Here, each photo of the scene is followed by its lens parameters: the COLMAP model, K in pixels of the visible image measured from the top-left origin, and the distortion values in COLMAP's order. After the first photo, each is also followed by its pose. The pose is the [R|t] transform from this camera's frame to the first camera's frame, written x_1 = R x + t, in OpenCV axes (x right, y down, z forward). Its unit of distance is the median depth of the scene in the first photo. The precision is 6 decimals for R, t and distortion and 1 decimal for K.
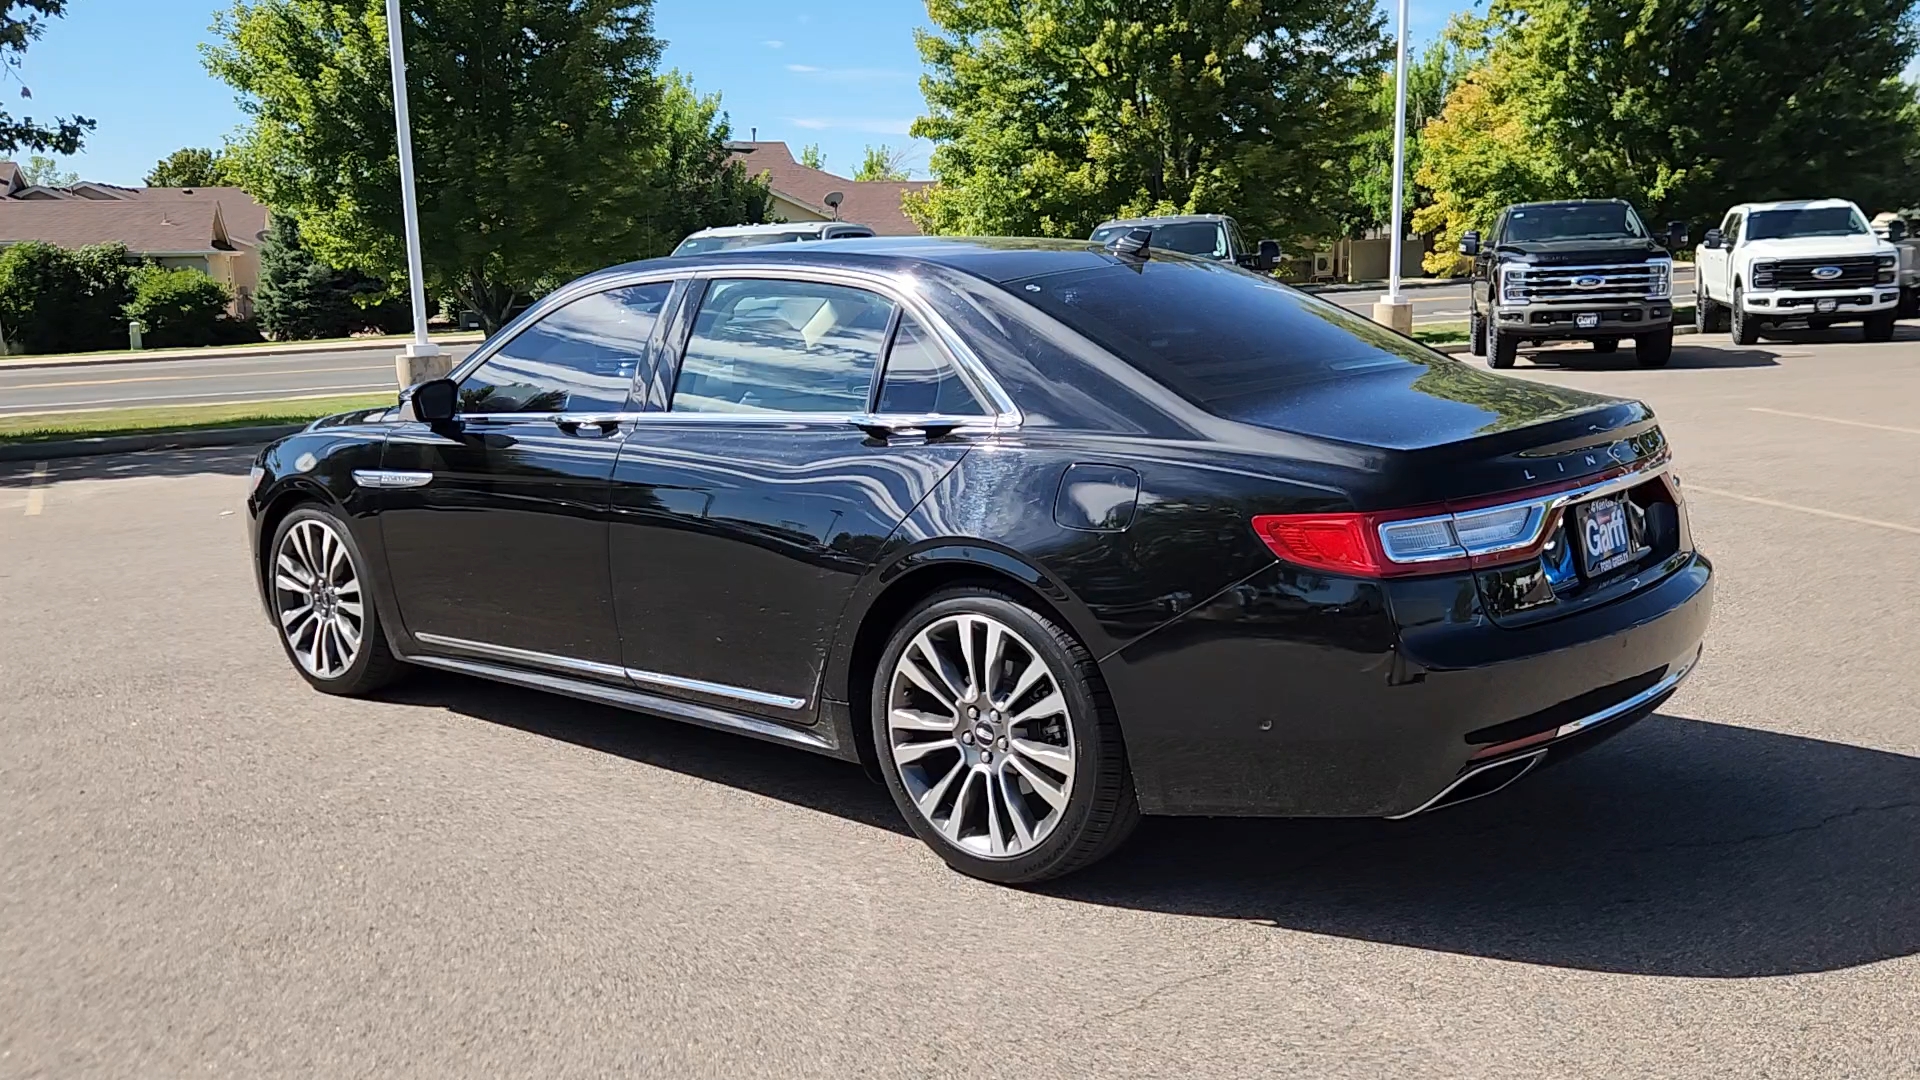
lens RADIAL K [[1628.6, 0, 945.1], [0, 1628.6, 535.1], [0, 0, 1]] dist [0.037417, -0.027619]
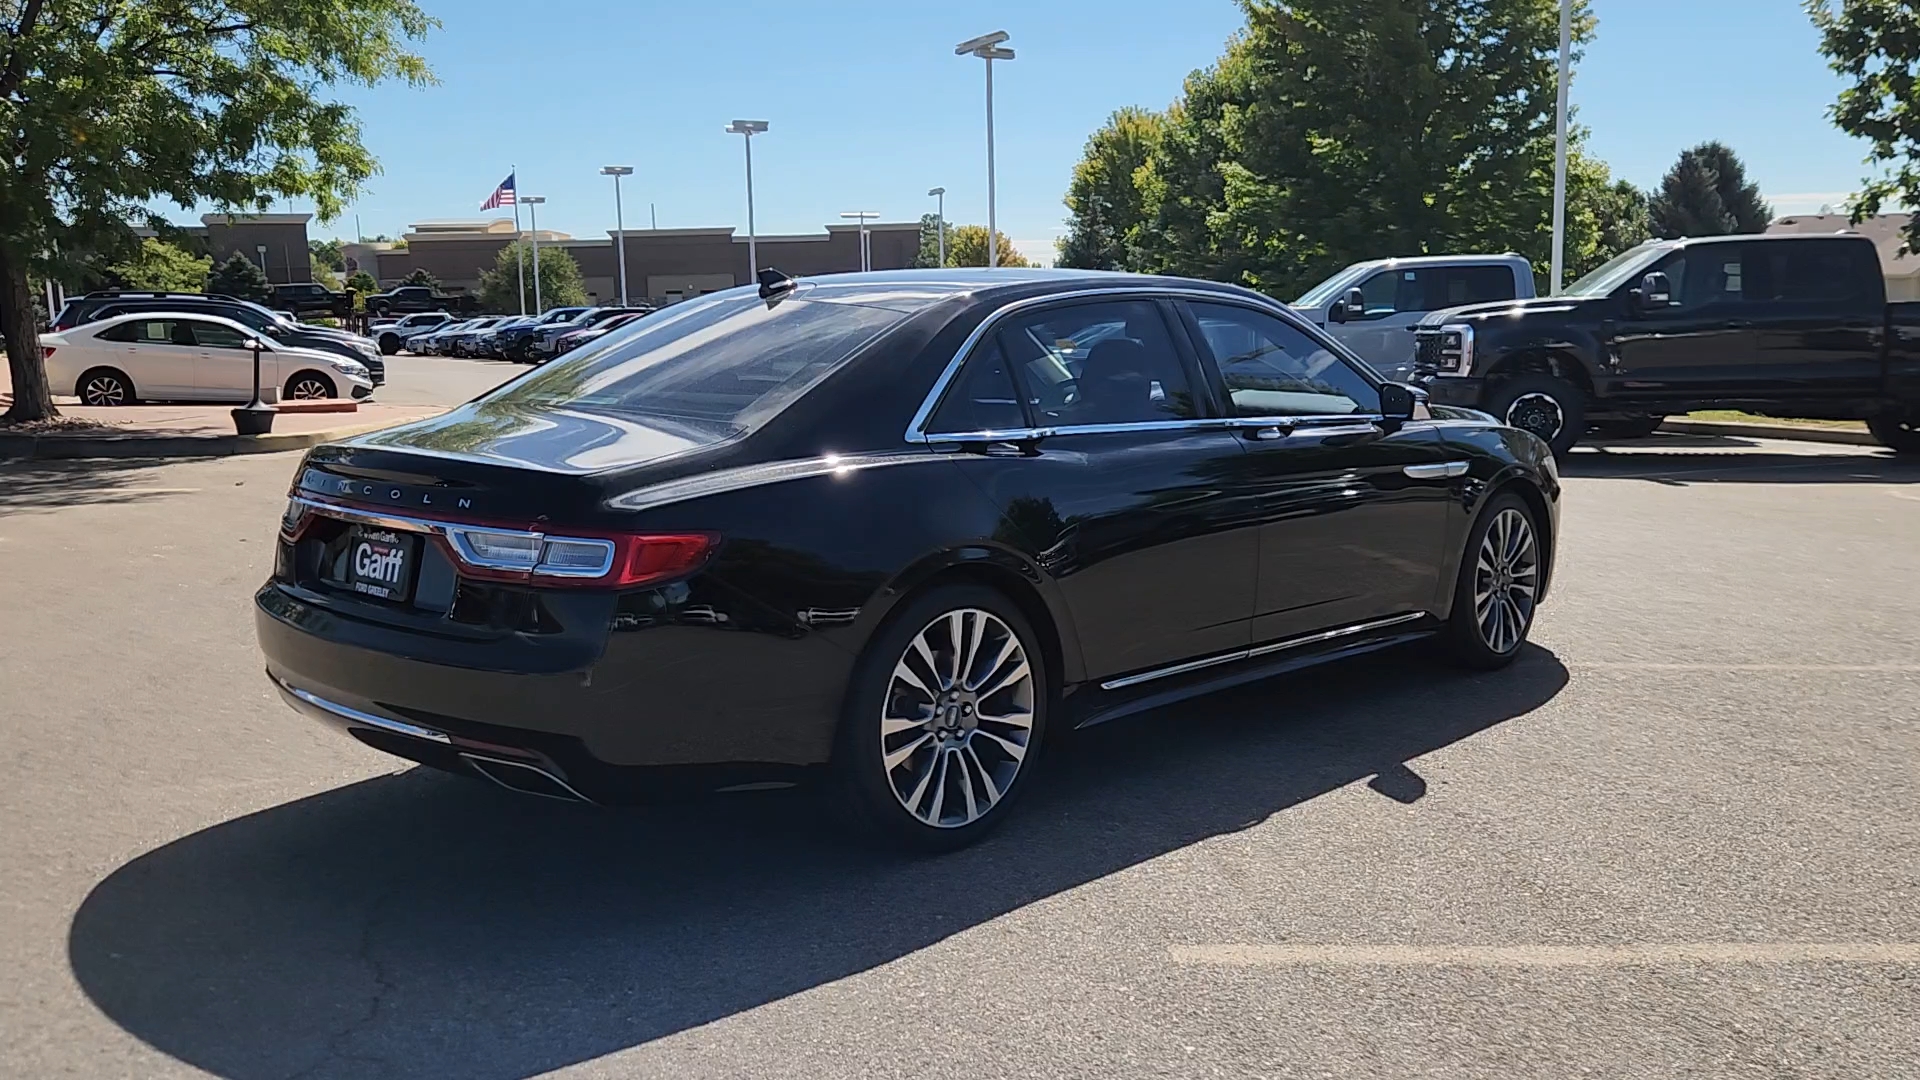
lens RADIAL K [[1628.6, 0, 947.1], [0, 1628.6, 545.8], [0, 0, 1]] dist [0.037417, -0.027619]
pose [[-0.050245, 0.174174, -0.983432, 0.175366], [-0.147764, 0.972543, 0.179795, -0.031768], [0.987745, 0.154350, -0.023129, 0.169081]]
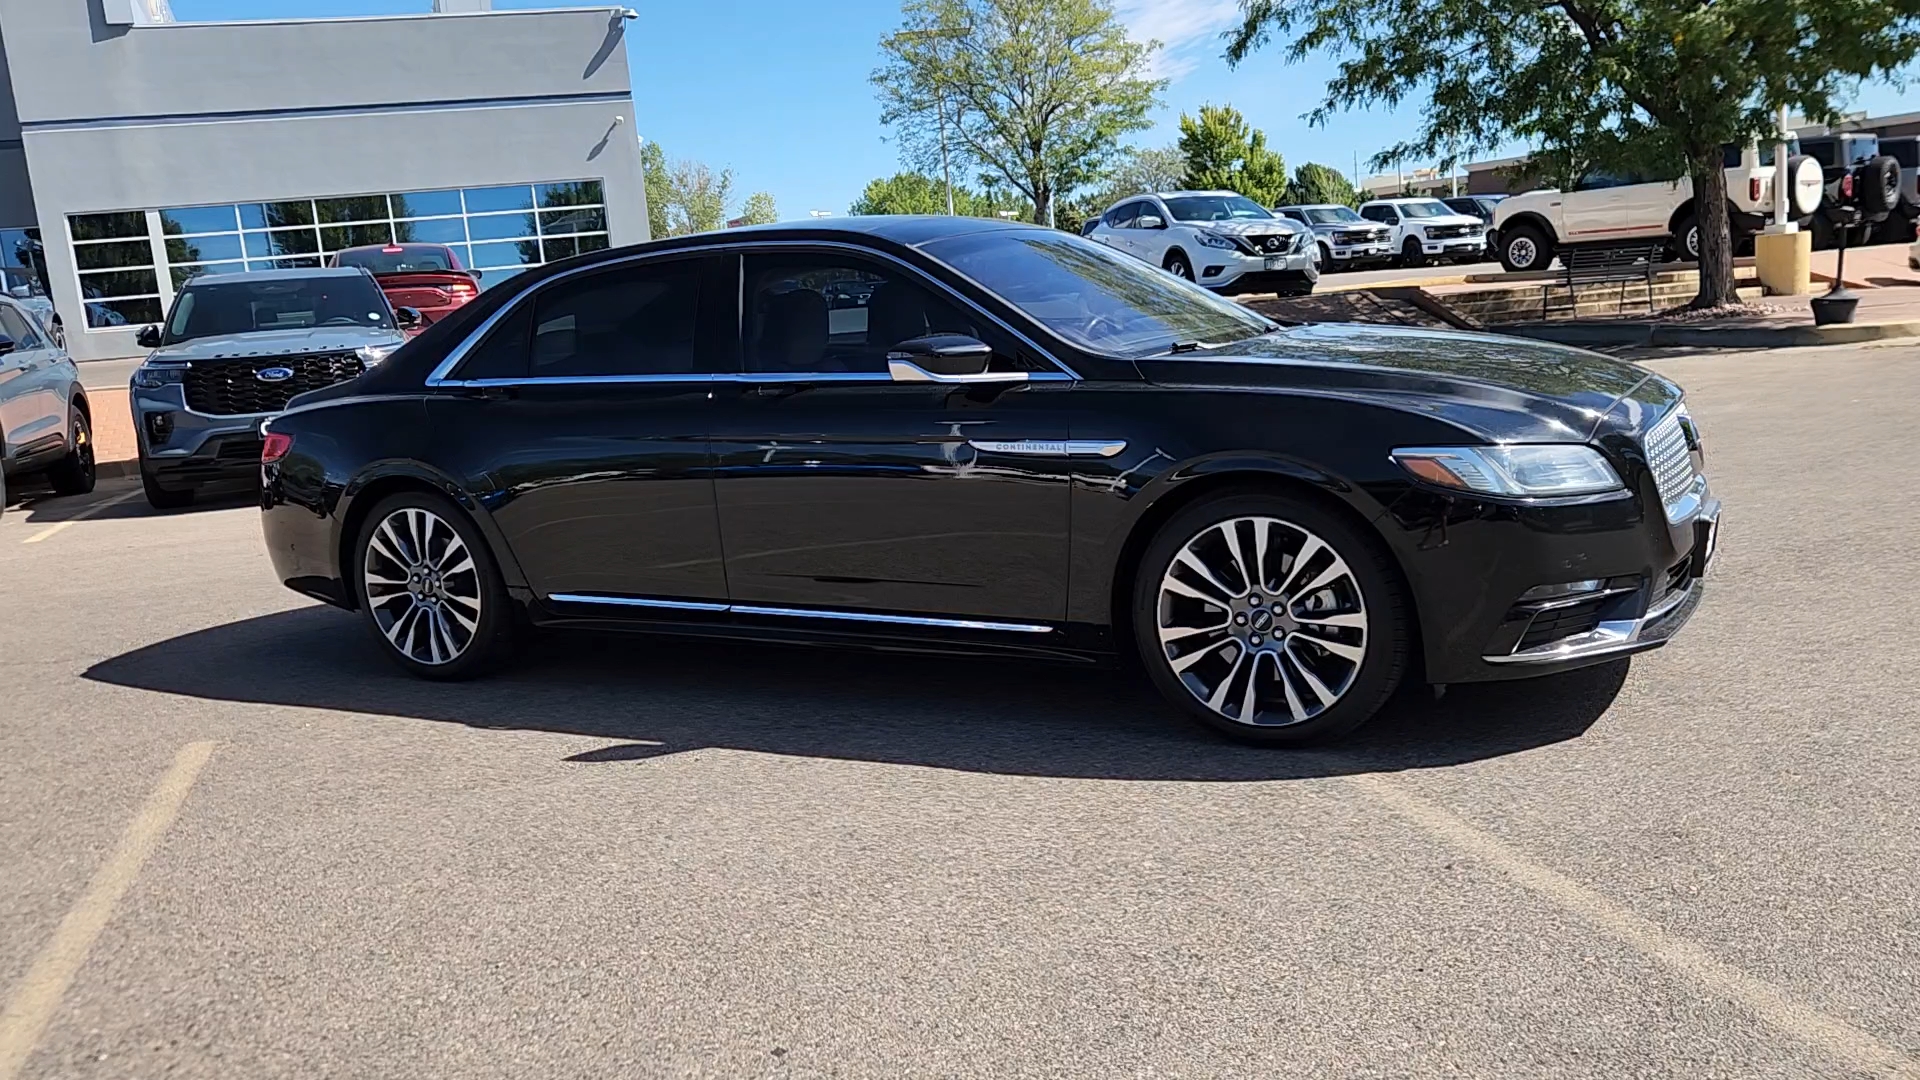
lens RADIAL K [[1628.6, 0, 949.1], [0, 1628.6, 545.6], [0, 0, 1]] dist [0.037417, -0.027619]
pose [[-0.971507, 0.141472, -0.190159, 0.020091], [0.076057, 0.945972, 0.315203, -0.053011], [0.224477, 0.291759, -0.929778, 0.357413]]
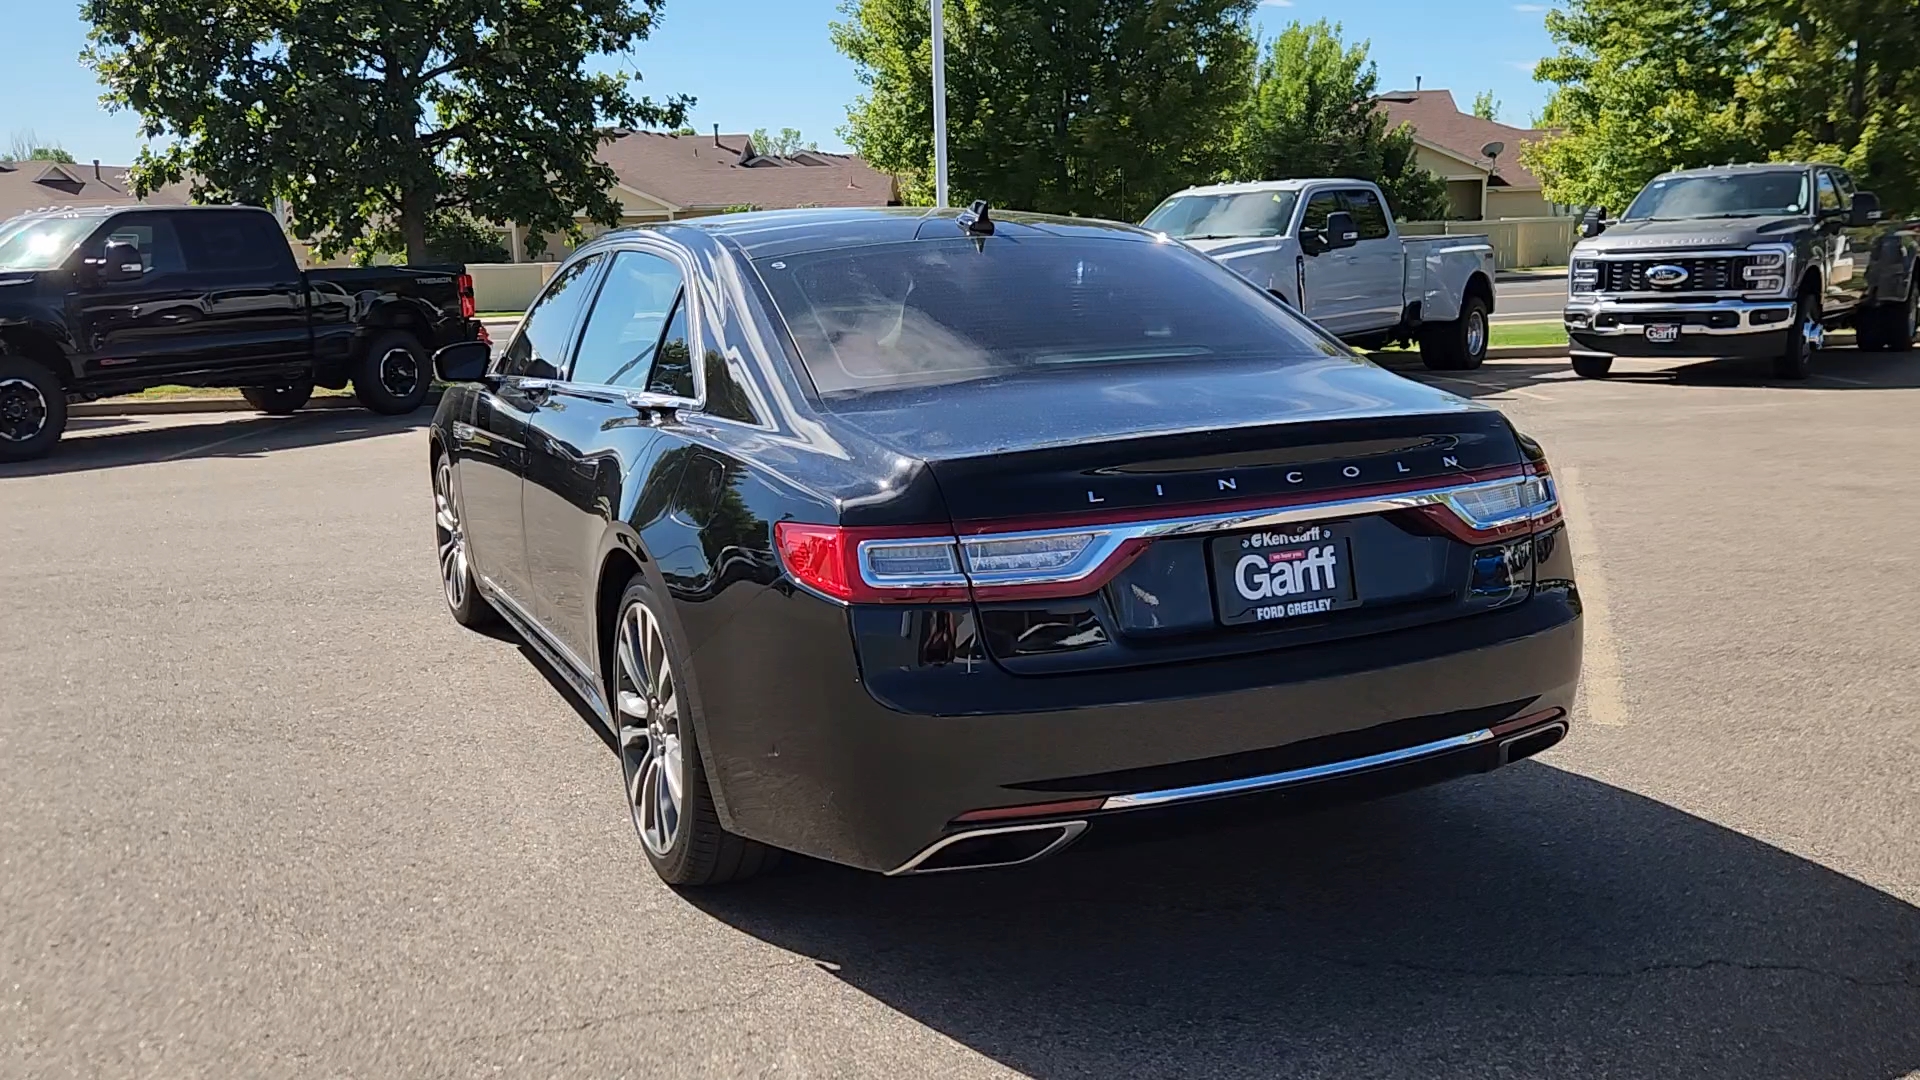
lens RADIAL K [[1628.6, 0, 950.6], [0, 1628.6, 537.5], [0, 0, 1]] dist [0.037417, -0.027619]
pose [[0.916106, 0.074149, -0.394019, 0.069089], [-0.063164, 0.997169, 0.040794, -0.005041], [0.395929, -0.012483, 0.918196, 0.022217]]
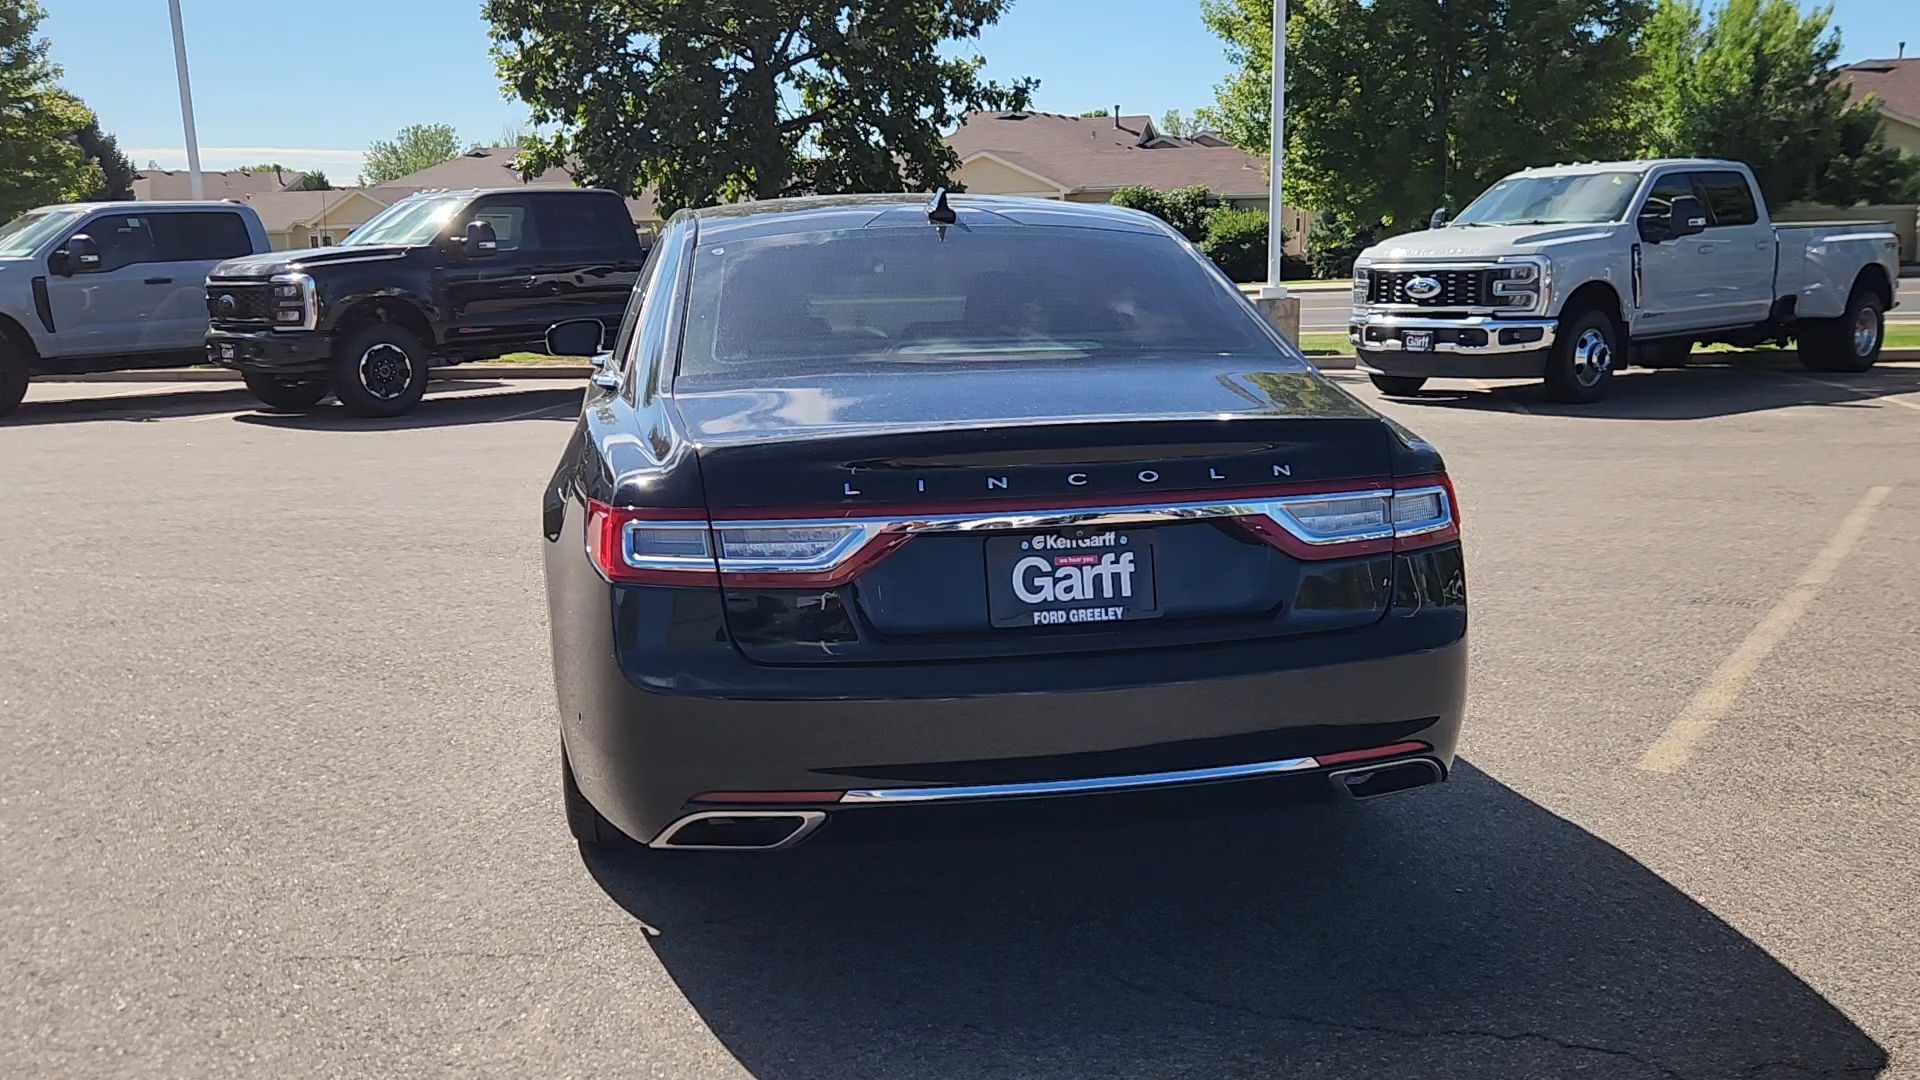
lens RADIAL K [[1628.6, 0, 948.0], [0, 1628.6, 543.3], [0, 0, 1]] dist [0.037417, -0.027619]
pose [[0.786972, 0.128084, -0.603547, 0.100515], [-0.103396, 0.991759, 0.075652, -0.008618], [0.608263, 0.002868, 0.793730, 0.040845]]
